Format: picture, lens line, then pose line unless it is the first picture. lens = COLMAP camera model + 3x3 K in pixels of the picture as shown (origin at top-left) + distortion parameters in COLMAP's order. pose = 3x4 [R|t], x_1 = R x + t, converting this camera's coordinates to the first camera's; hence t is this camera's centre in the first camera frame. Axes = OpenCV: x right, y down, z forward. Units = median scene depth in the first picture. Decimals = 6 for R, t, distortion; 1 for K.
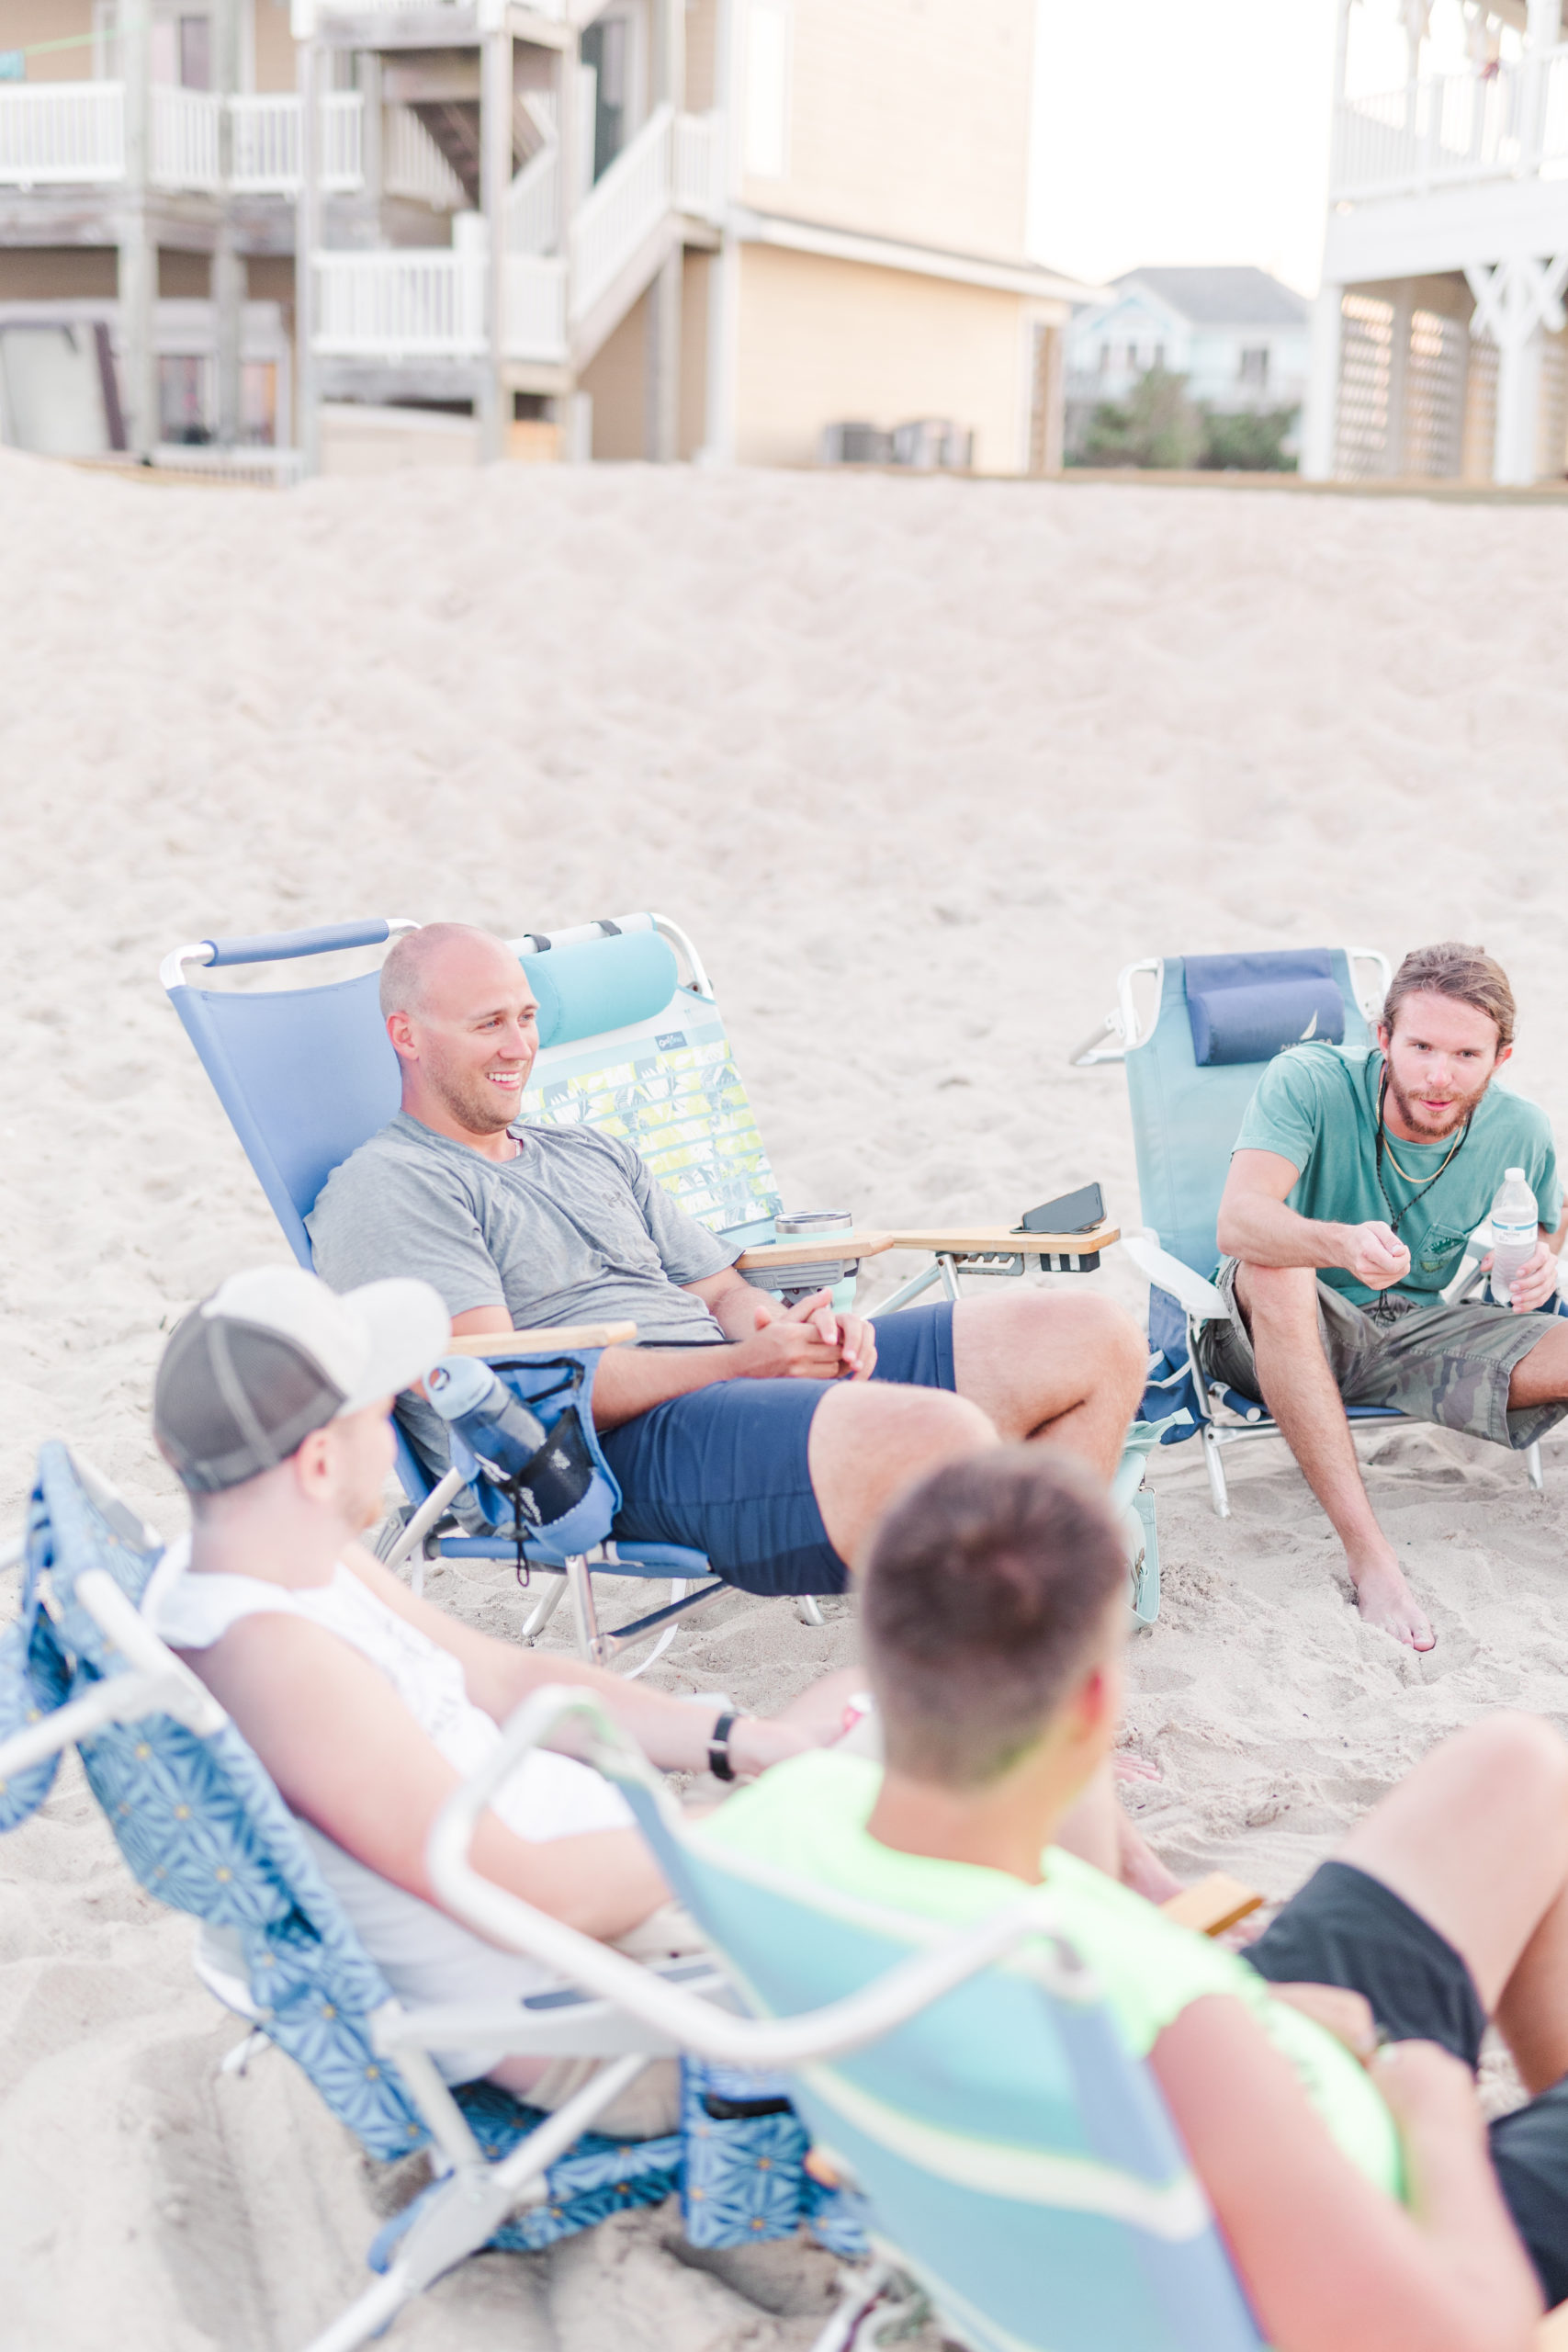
lens RADIAL K [[3346.6, 0, 784.0], [0, 3346.6, 1176.0], [0, 0, 1]] dist [0.007576, -0.005042]
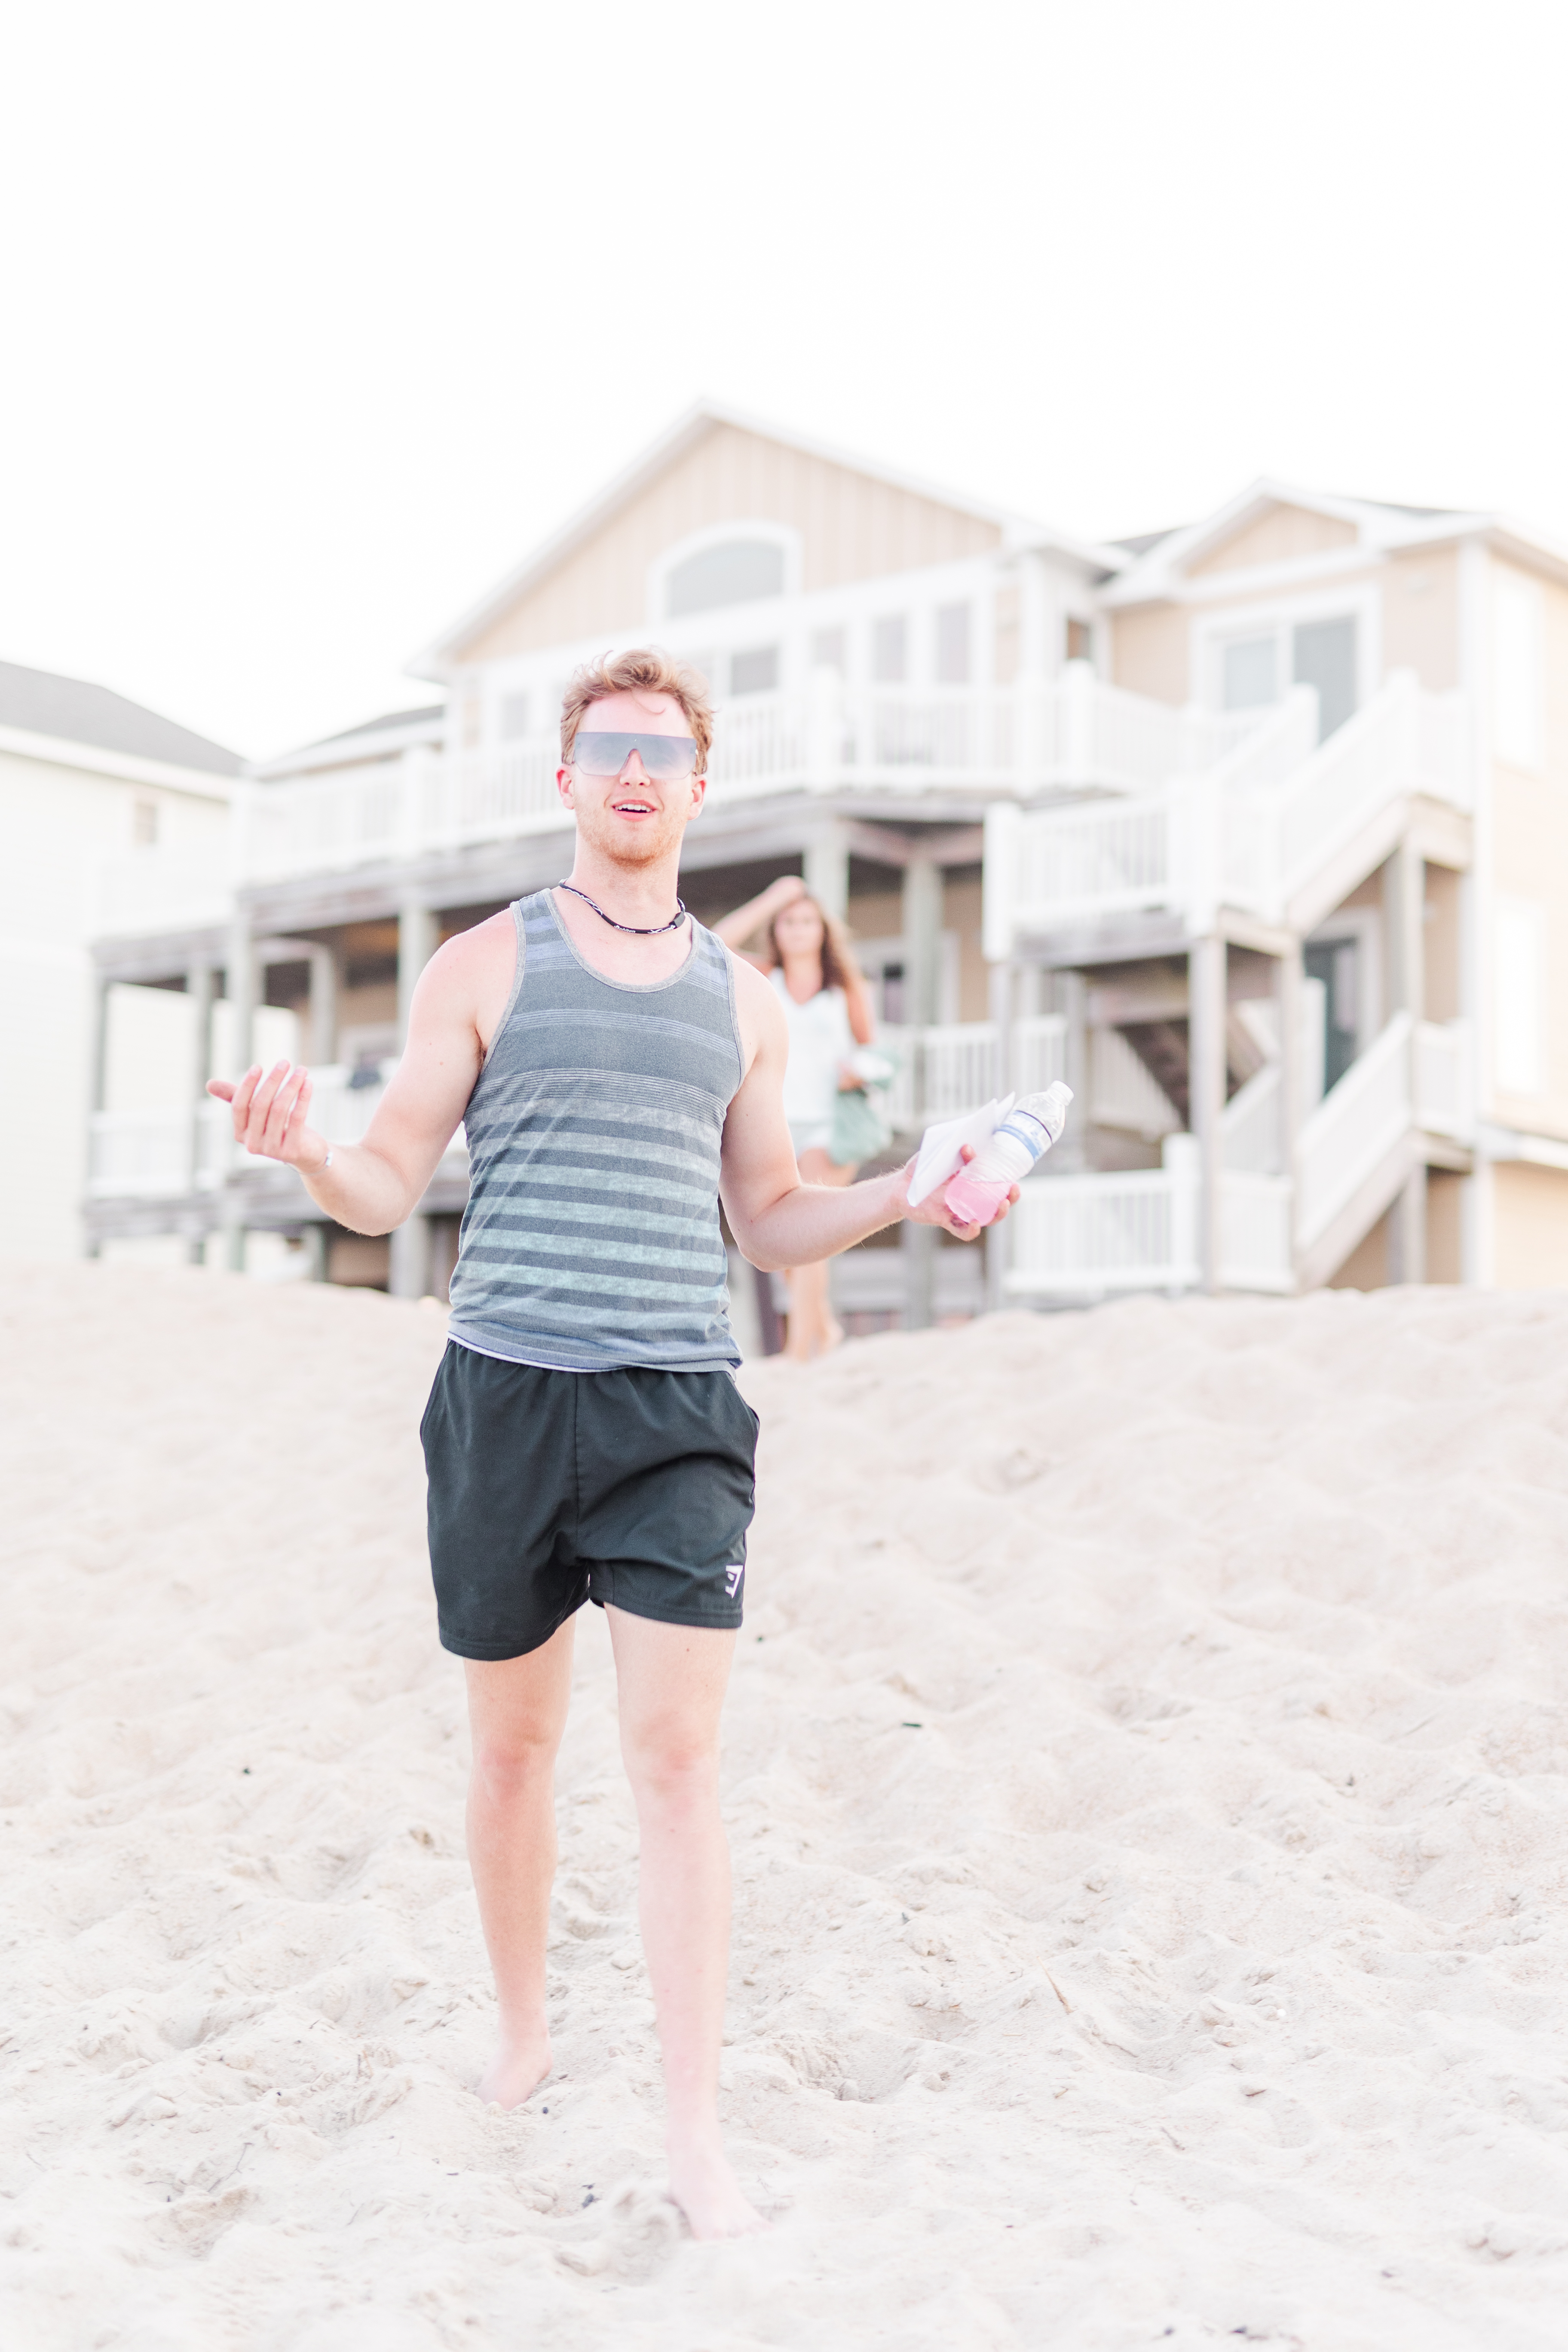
lens RADIAL K [[3346.9, 0, 784.0], [0, 3346.9, 1176.0], [0, 0, 1]] dist [0.007576, -0.005042]
pose [[0.974013, -0.039188, -0.223078, 0.001605], [-0.028243, 0.956216, -0.291295, -0.014015], [0.224726, 0.290025, 0.930260, 0.149390]]
